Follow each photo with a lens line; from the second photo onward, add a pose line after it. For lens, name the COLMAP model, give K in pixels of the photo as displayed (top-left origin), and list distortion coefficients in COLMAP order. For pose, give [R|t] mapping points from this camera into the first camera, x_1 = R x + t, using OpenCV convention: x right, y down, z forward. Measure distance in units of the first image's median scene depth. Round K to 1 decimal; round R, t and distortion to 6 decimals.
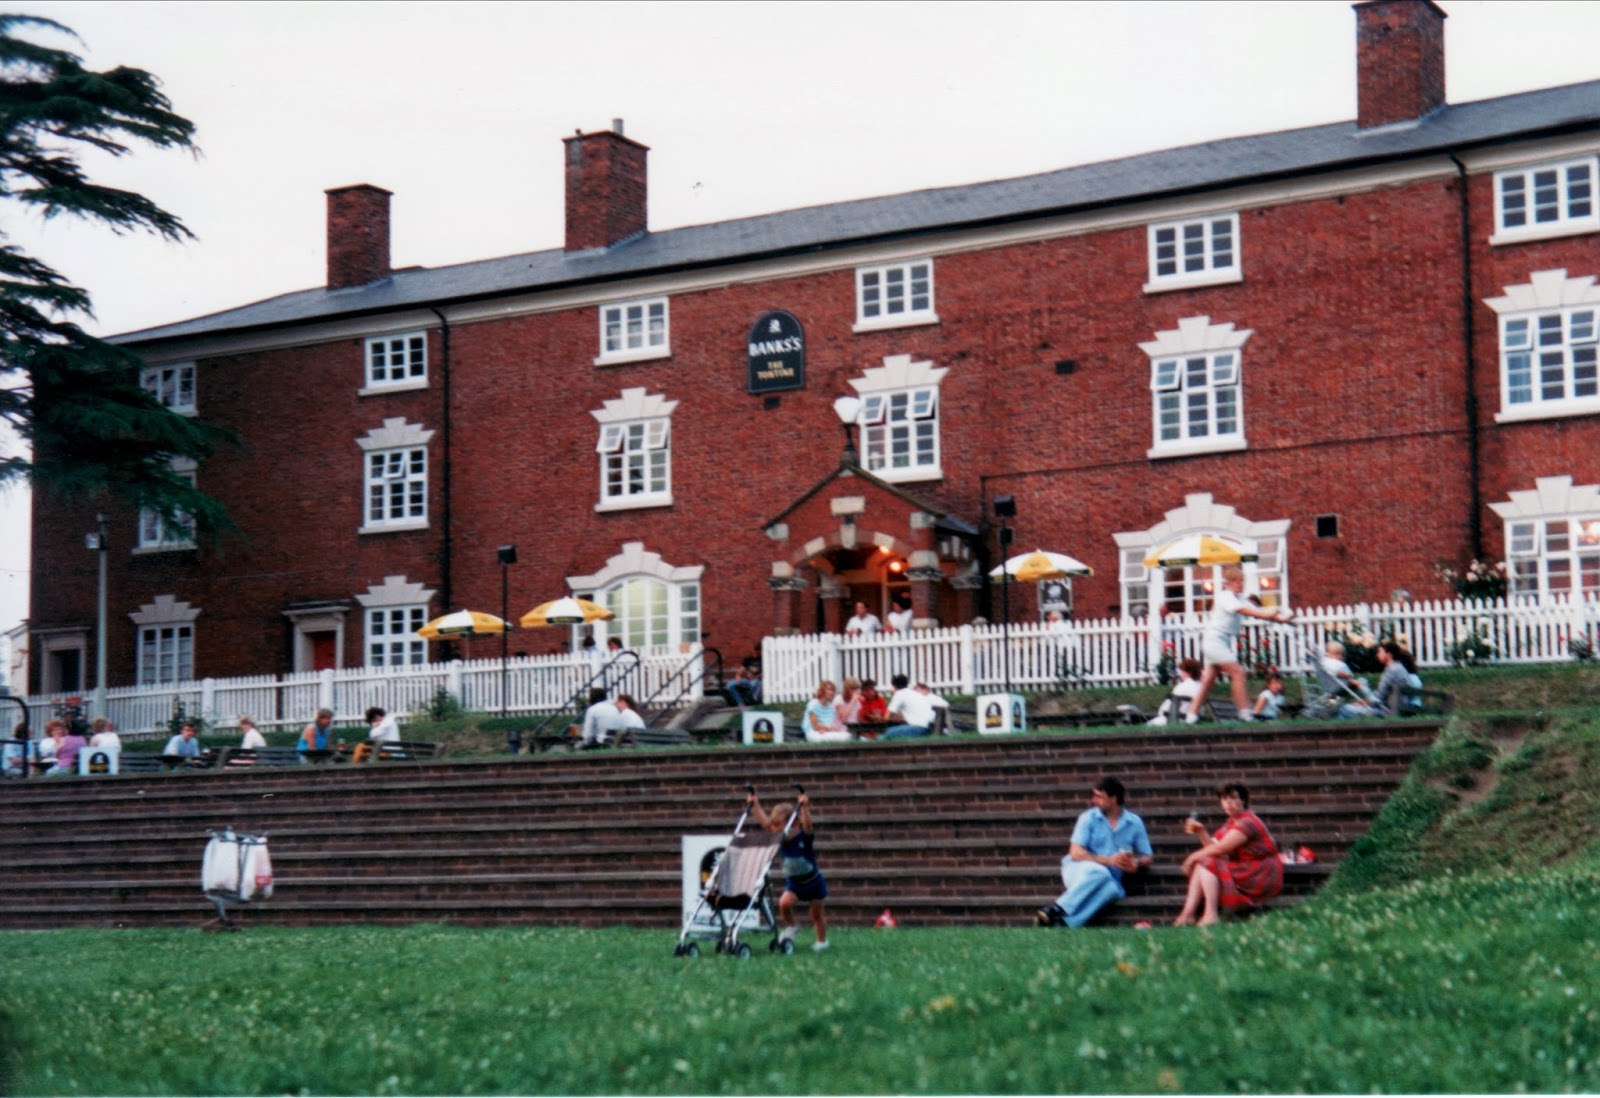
lens RADIAL K [[825.0, 0, 800.2], [0, 825.0, 661.9], [0, 0, 1]] dist [0.017822, -0.000943]
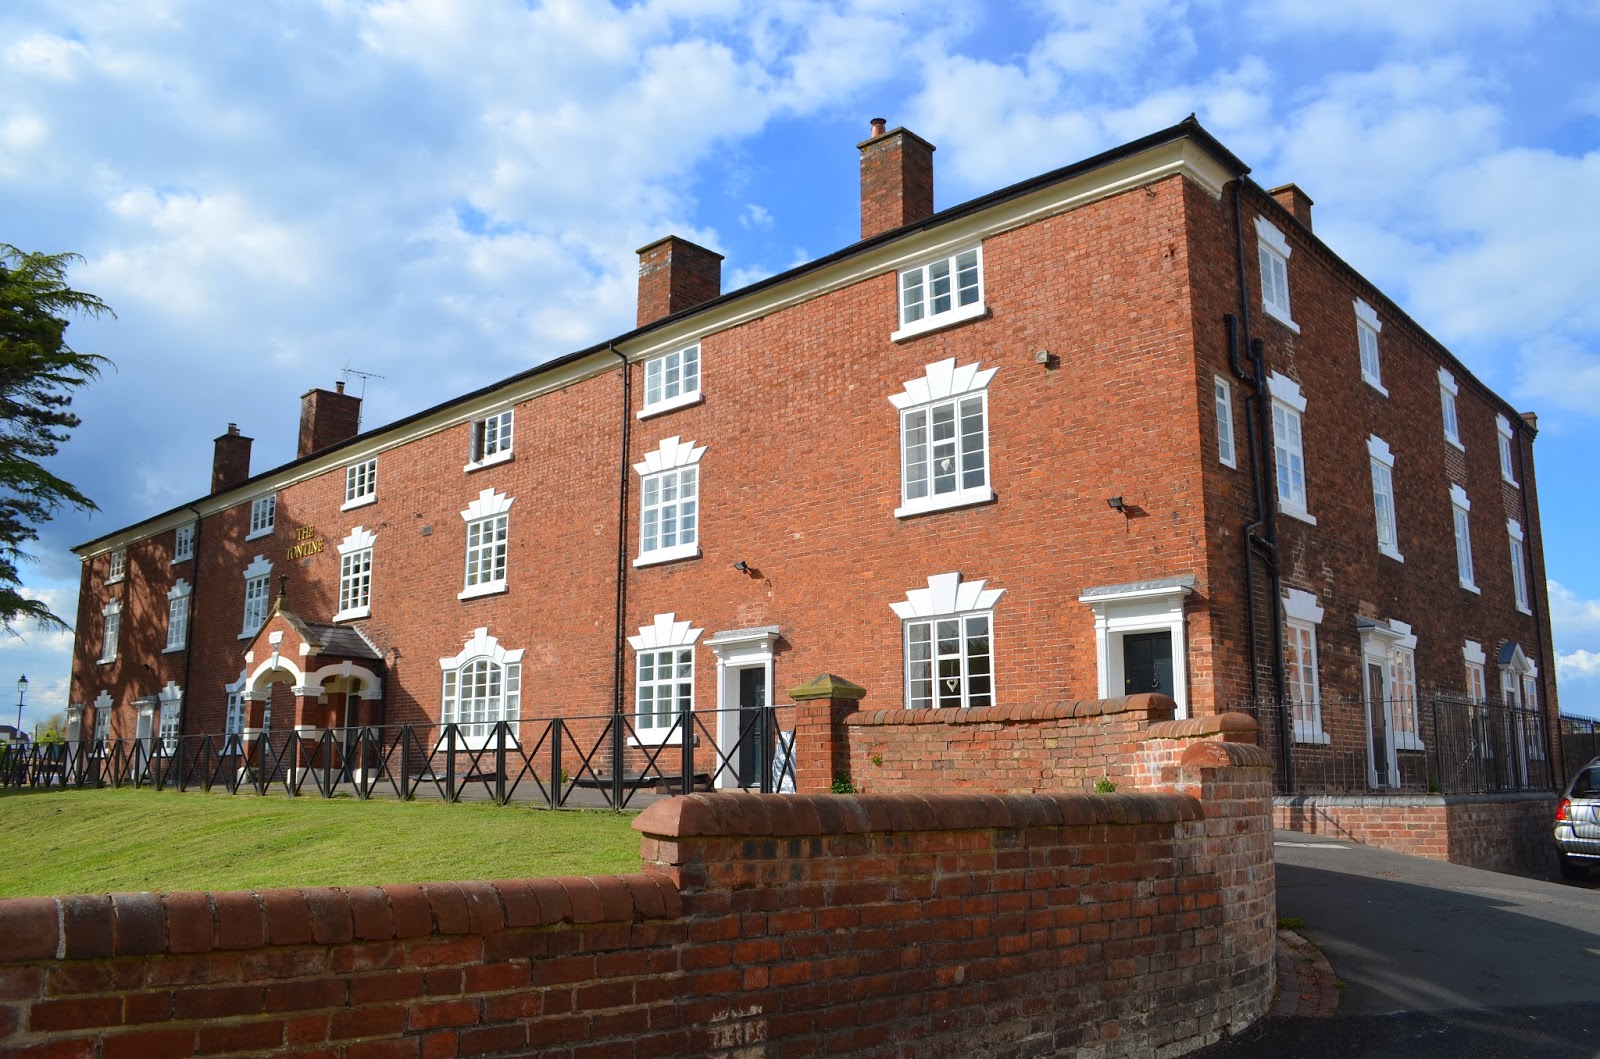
lens RADIAL K [[1274.8, 0, 800.0], [0, 1274.8, 529.5], [0, 0, 1]] dist [-0.116447, -0.001001]
pose [[0.841886, -0.061752, -0.536111, 1.524504], [-0.007623, 0.991971, -0.126232, -0.087917], [0.539602, 0.110360, 0.834656, -0.287725]]
